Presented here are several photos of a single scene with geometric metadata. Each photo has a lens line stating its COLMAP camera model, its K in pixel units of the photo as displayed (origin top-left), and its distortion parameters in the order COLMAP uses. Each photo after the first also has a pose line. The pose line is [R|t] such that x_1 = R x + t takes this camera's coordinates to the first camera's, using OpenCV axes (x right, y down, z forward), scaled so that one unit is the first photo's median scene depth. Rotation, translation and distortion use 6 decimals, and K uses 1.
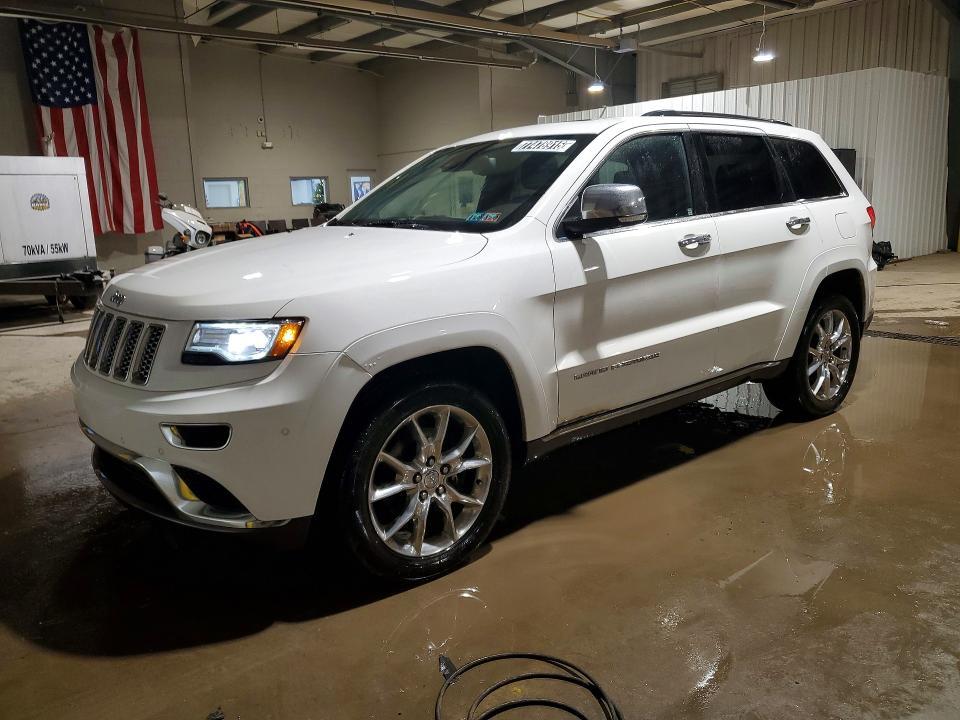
lens RADIAL K [[763.1, 0, 475.6], [0, 763.1, 355.7], [0, 0, 1]] dist [0.038458, -0.024281]
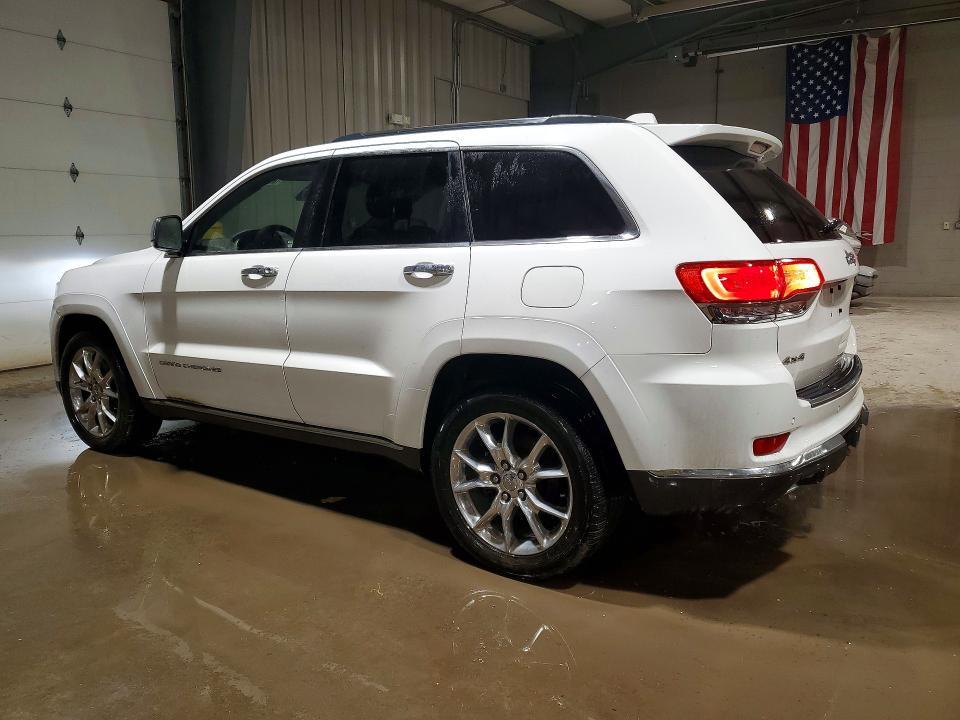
lens RADIAL K [[763.1, 0, 477.9], [0, 763.1, 363.4], [0, 0, 1]] dist [0.038458, -0.024281]
pose [[0.269283, 0.204516, -0.941095, 0.420082], [-0.198030, 0.968068, 0.153714, -0.077442], [0.942481, 0.144973, 0.301184, 0.312863]]
